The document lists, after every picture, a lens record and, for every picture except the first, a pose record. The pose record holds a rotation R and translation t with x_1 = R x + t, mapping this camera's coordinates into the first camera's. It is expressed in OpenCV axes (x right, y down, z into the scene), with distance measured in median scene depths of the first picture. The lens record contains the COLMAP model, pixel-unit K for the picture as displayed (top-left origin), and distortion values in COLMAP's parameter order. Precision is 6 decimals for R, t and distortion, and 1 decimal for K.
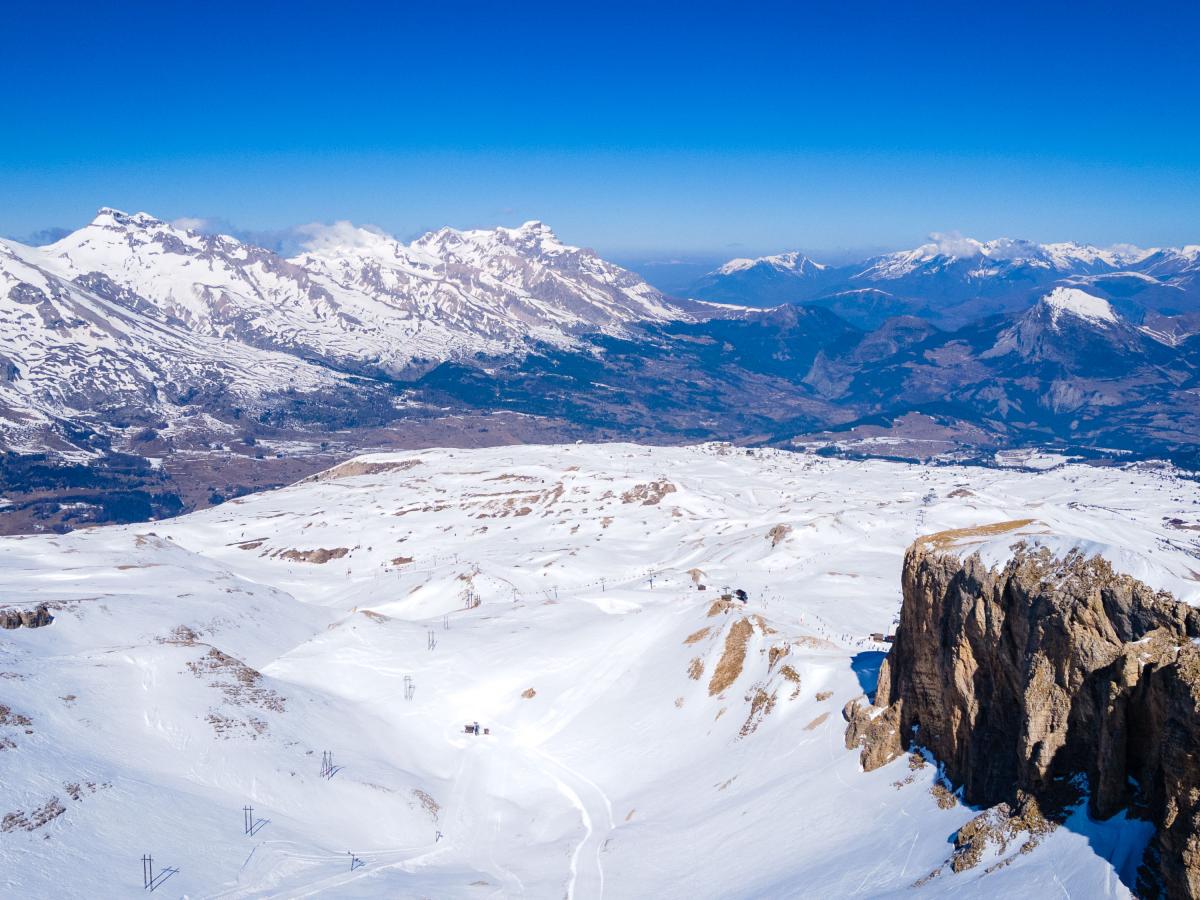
lens RADIAL K [[1188.2, 0, 602.7], [0, 1188.2, 448.0], [0, 0, 1]] dist [0.017537, 0.000000]
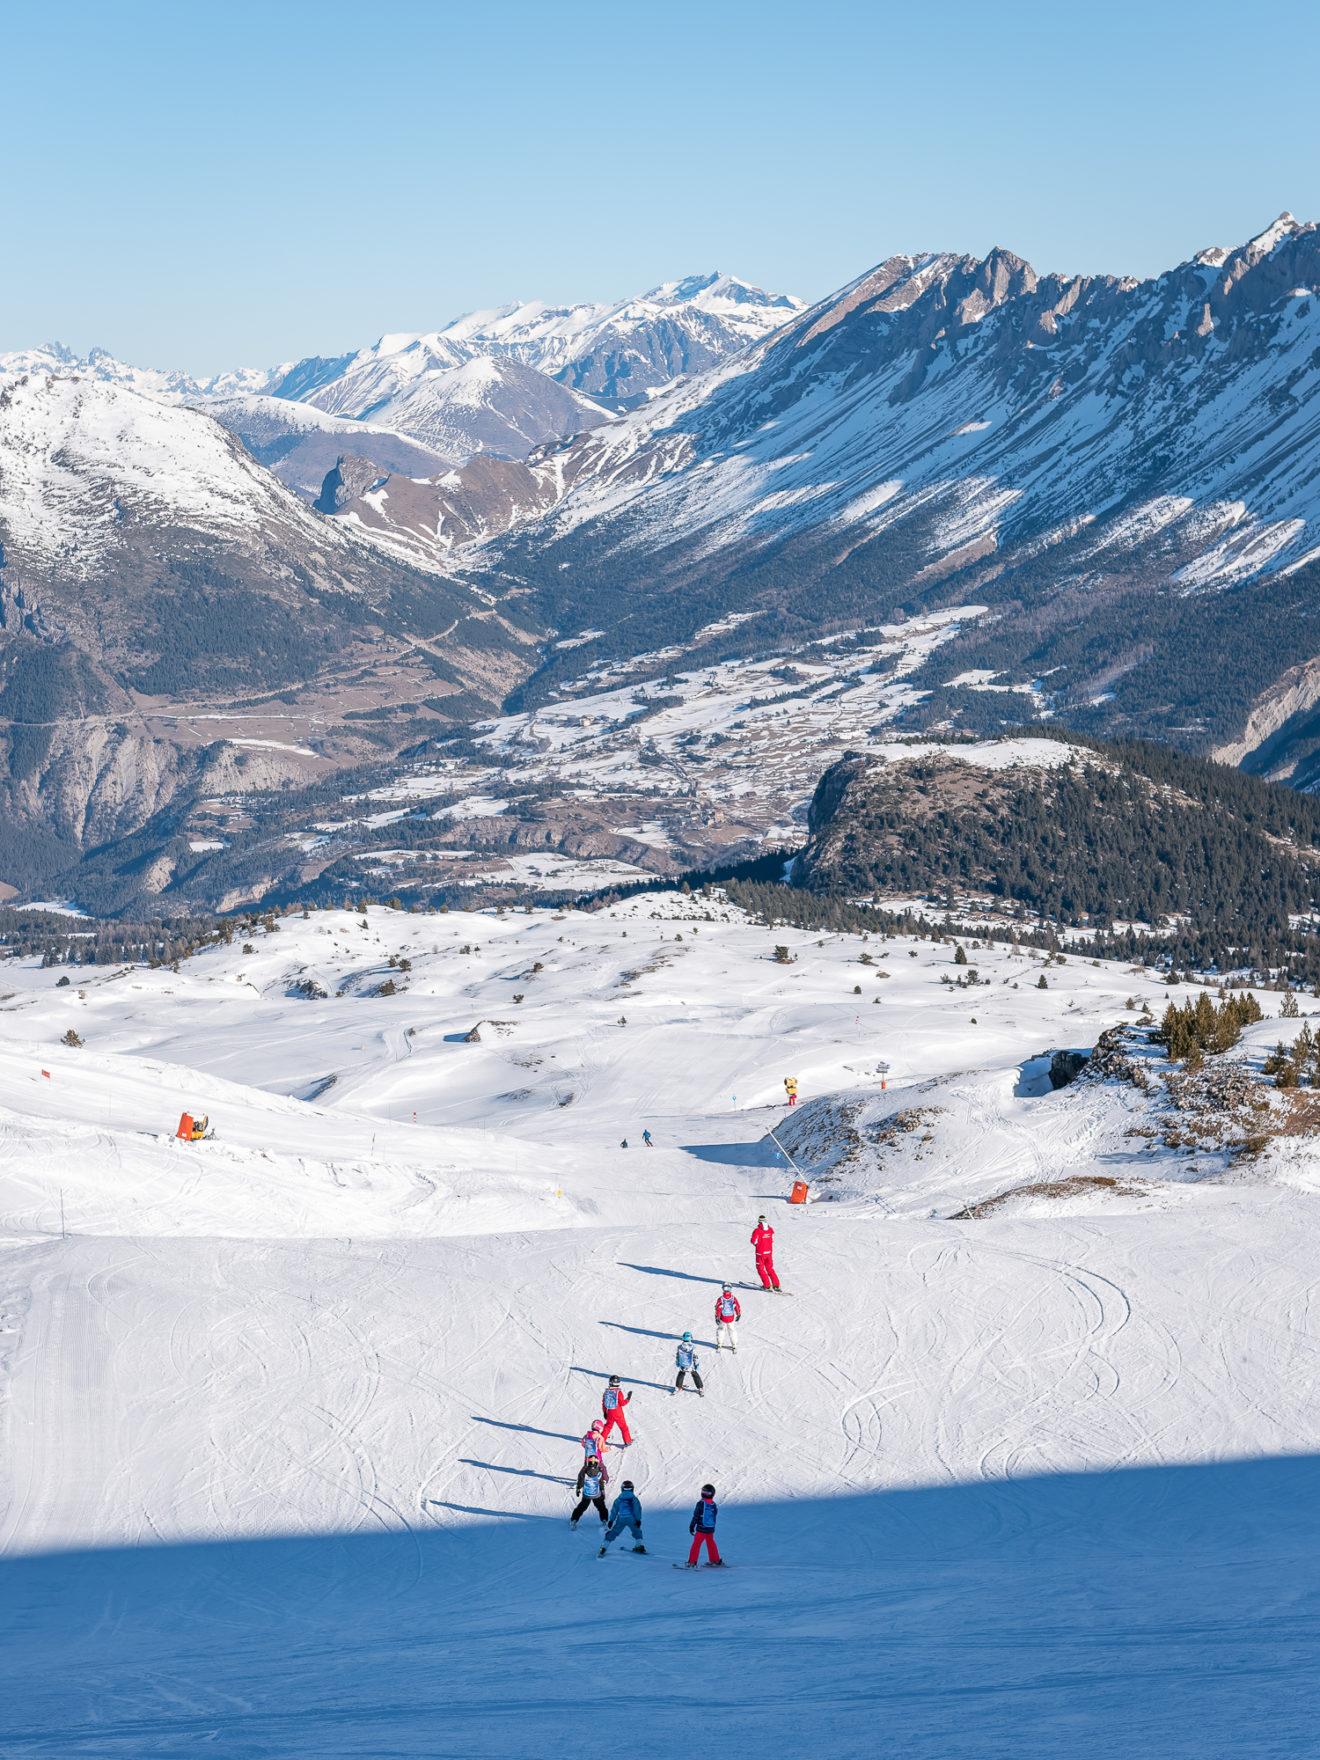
lens RADIAL K [[3998.7, 0, 659.1], [0, 3998.7, 878.9], [0, 0, 1]] dist [-0.129385, 0.000000]
pose [[0.865895, -0.090769, 0.491922, 0.070357], [0.116529, 0.992946, -0.021899, 0.009548], [-0.486464, 0.076285, 0.870364, 0.204590]]
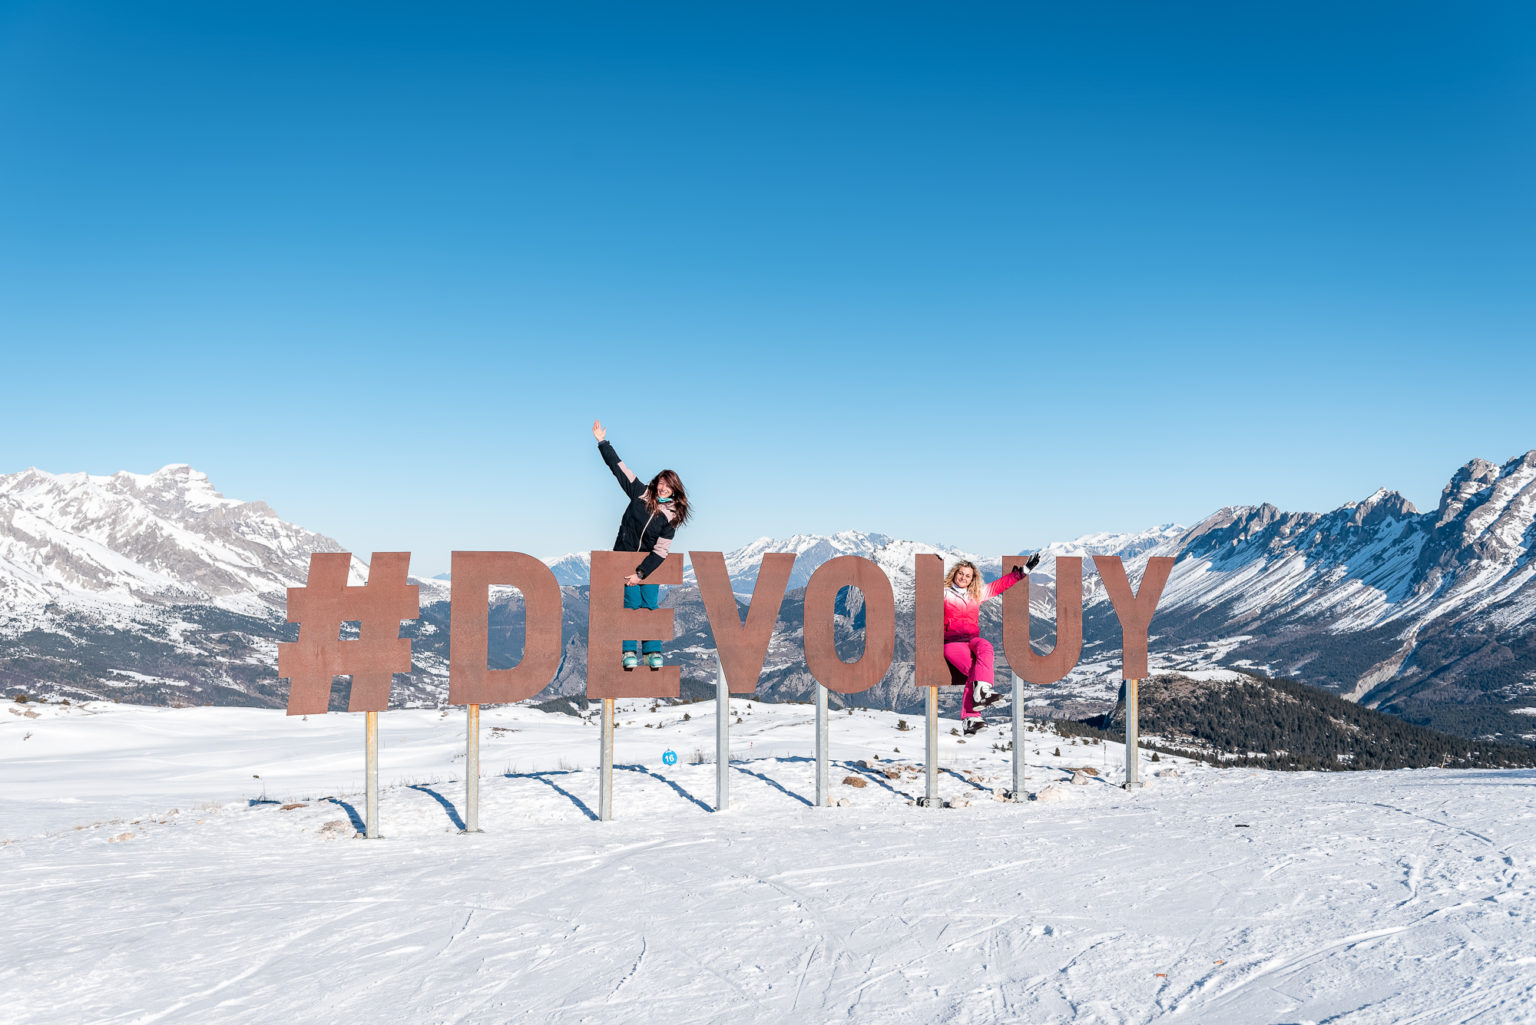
lens RADIAL K [[1359.8, 0, 767.8], [0, 1359.8, 520.7], [0, 0, 1]] dist [-0.033153, 0.023186]
pose [[0.971538, 0.006362, 0.236797, 0.122099], [0.041702, 0.979433, -0.197412, 0.013769], [-0.233183, 0.201668, 0.951291, 0.253785]]
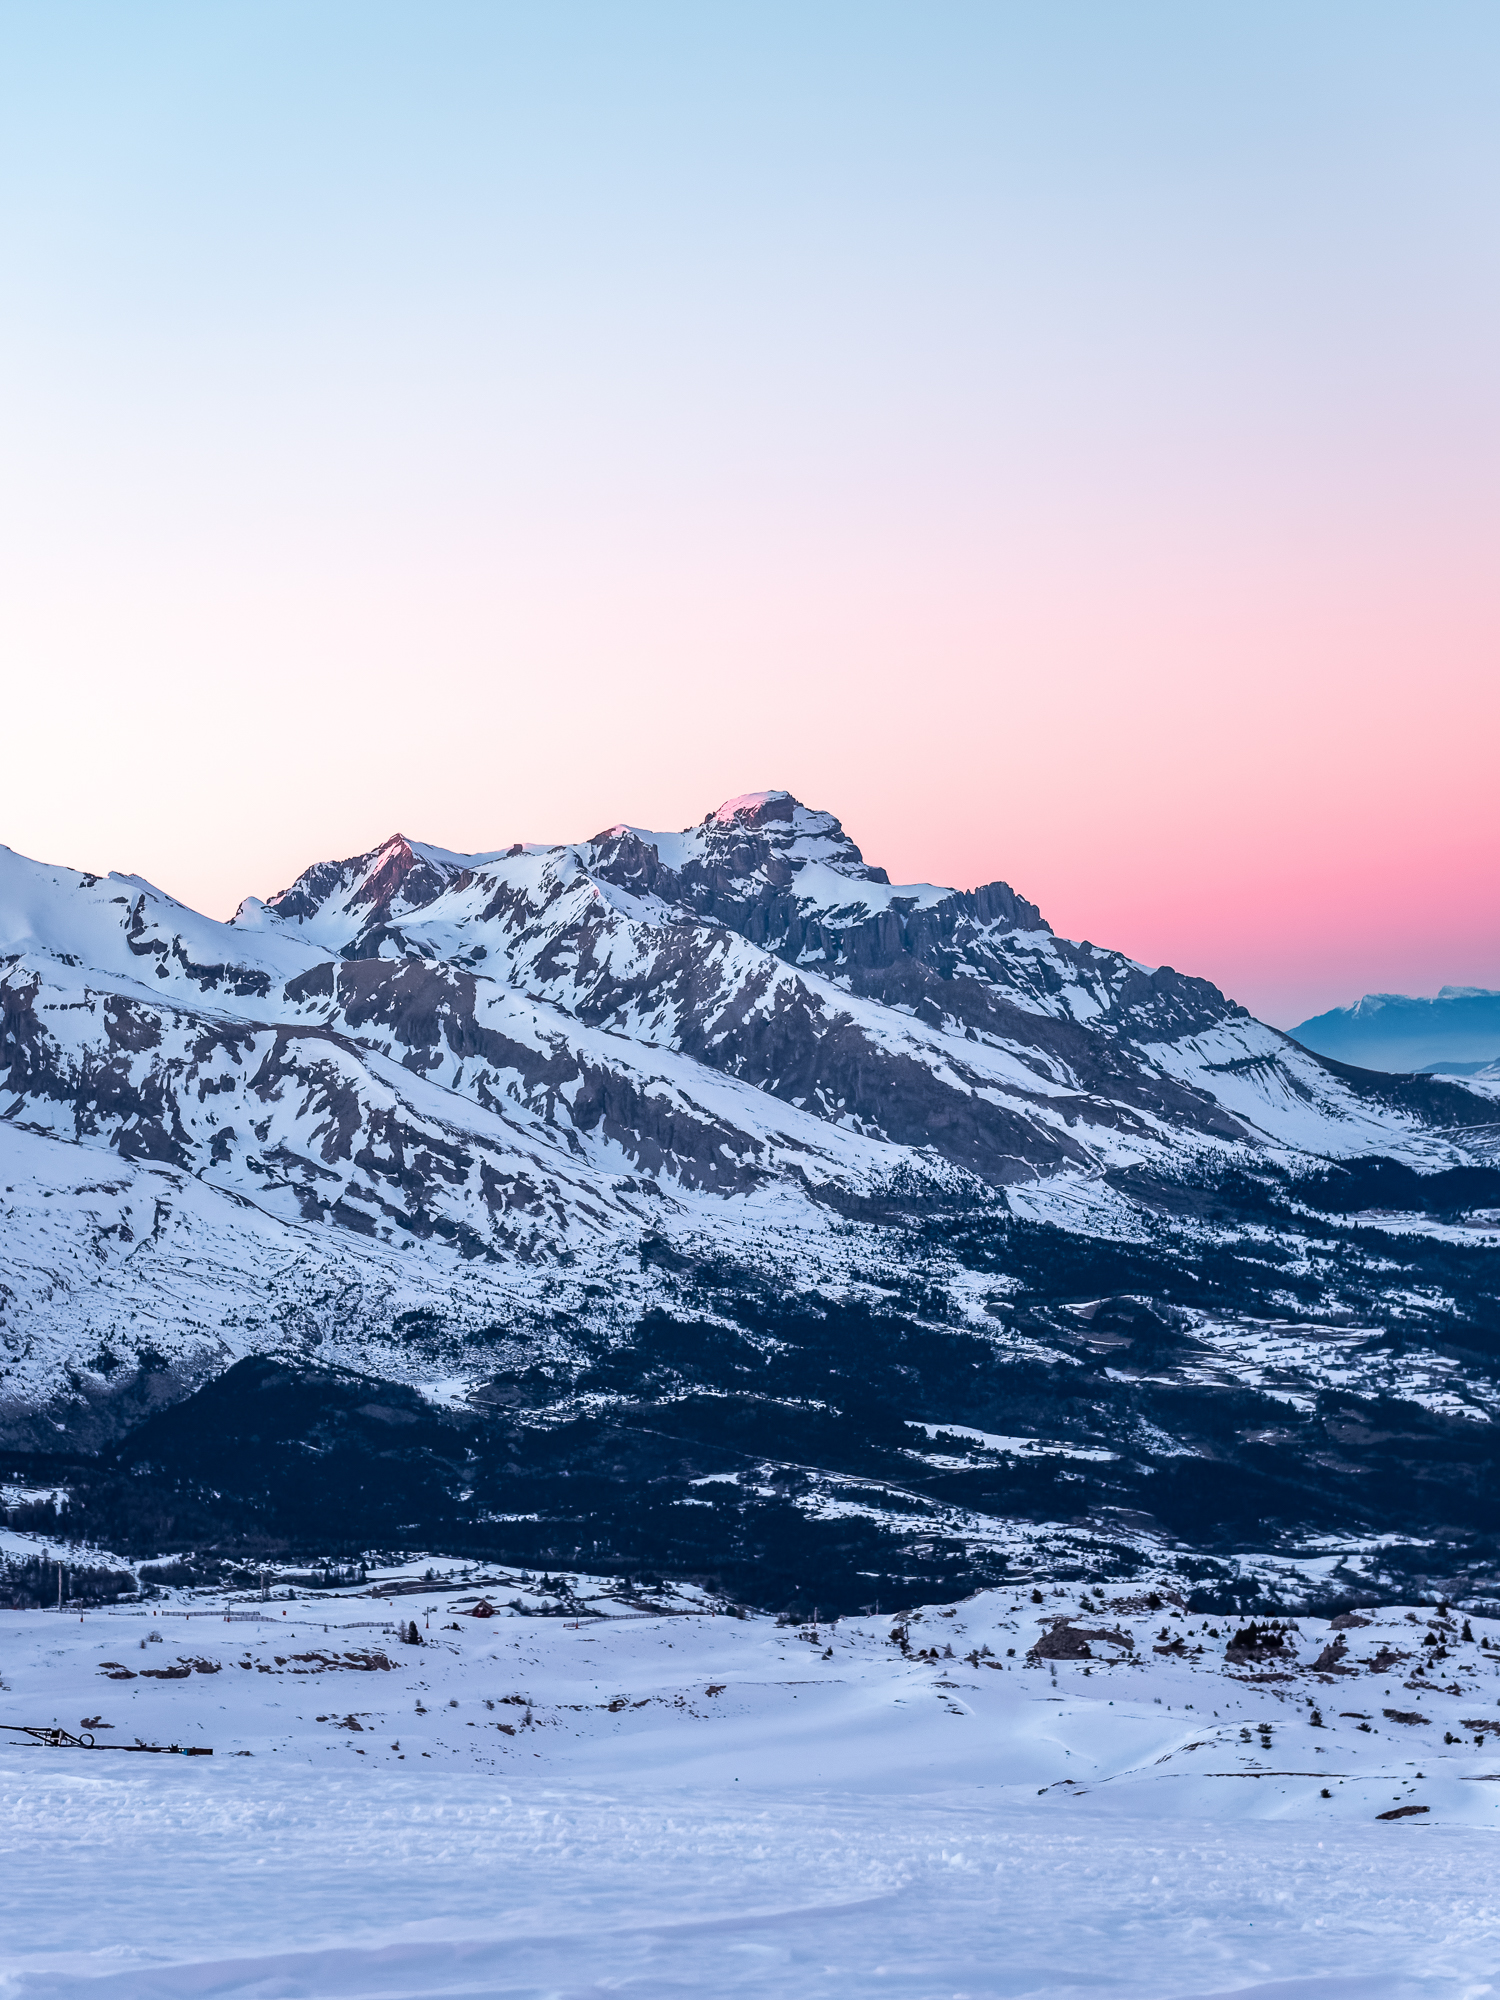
lens RADIAL K [[4544.0, 0, 750.3], [0, 4544.0, 998.8], [0, 0, 1]] dist [-0.129385, 0.000000]
pose [[0.992863, -0.060195, -0.102951, 0.043784], [0.042271, 0.984850, -0.168175, 0.005730], [0.111514, 0.162623, 0.980366, 0.150176]]
